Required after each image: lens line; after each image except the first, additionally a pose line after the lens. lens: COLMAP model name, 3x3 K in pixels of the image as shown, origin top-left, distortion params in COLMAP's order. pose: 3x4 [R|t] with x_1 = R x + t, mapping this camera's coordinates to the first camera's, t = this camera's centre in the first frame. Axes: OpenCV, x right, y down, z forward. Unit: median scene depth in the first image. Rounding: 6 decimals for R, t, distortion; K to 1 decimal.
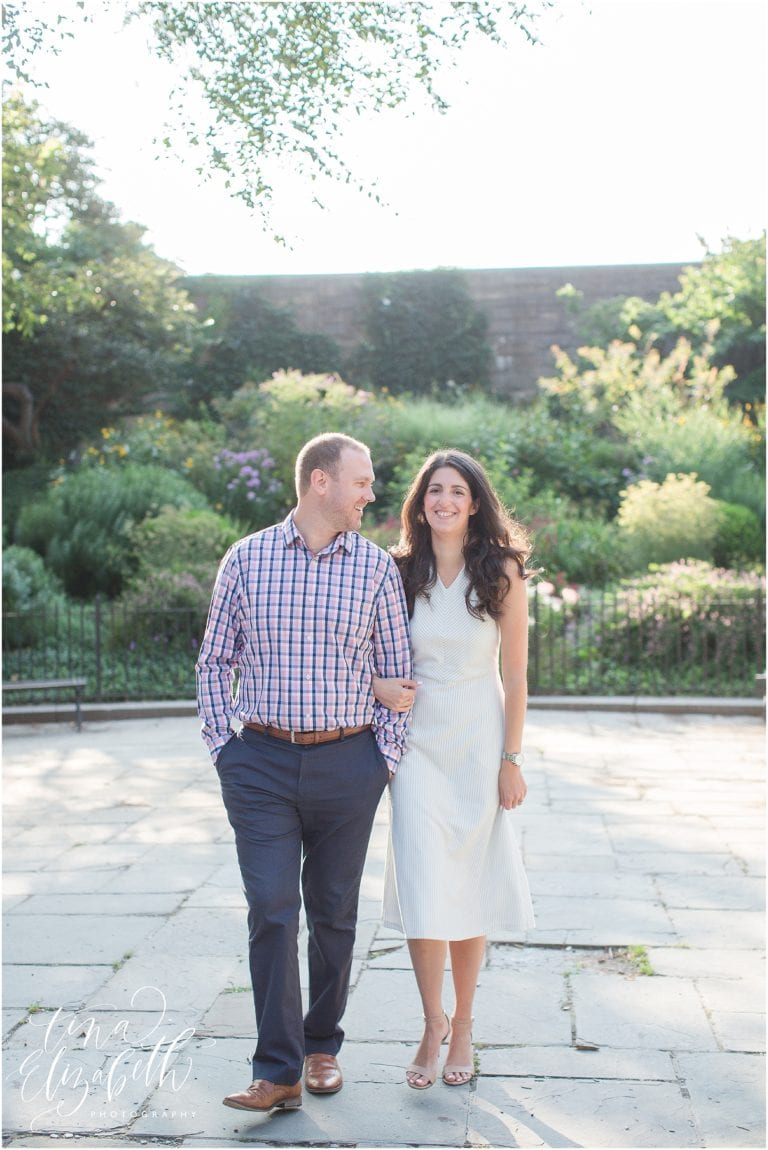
lens RADIAL K [[1656.3, 0, 381.3], [0, 1656.3, 597.6], [0, 0, 1]] dist [-0.178581, 0.414391]
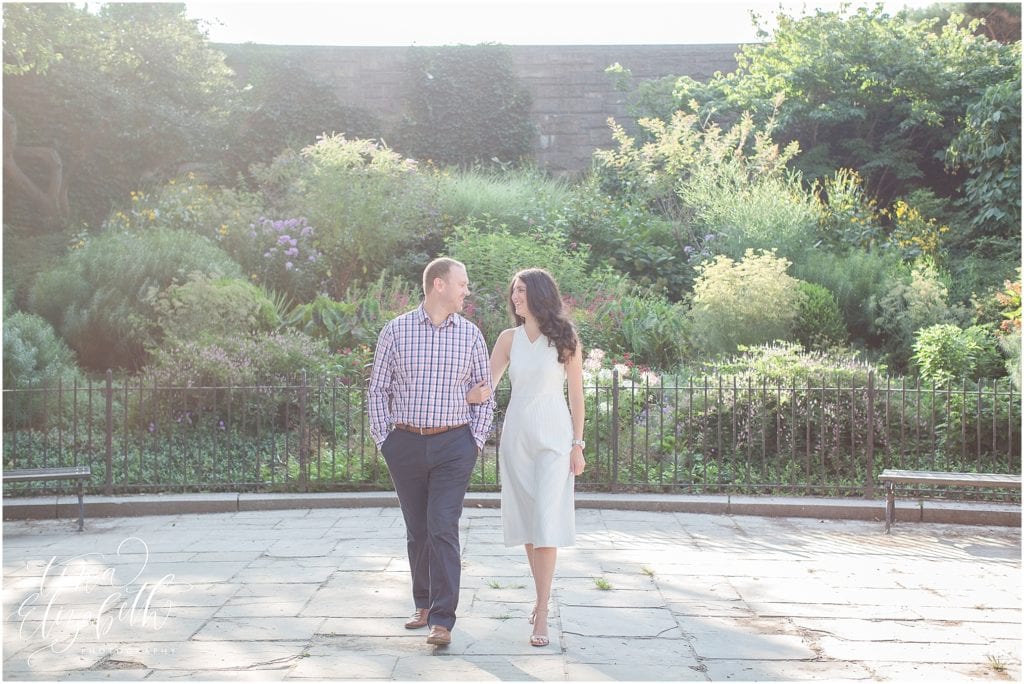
lens RADIAL K [[1474.8, 0, 512.0], [0, 1474.8, 342.0], [0, 0, 1]] dist [-0.178581, 0.414391]
pose [[0.997035, 0.017652, 0.074901, -0.014879], [-0.015911, 0.999591, -0.023779, -0.000720], [-0.075290, 0.022517, 0.996907, 0.168835]]
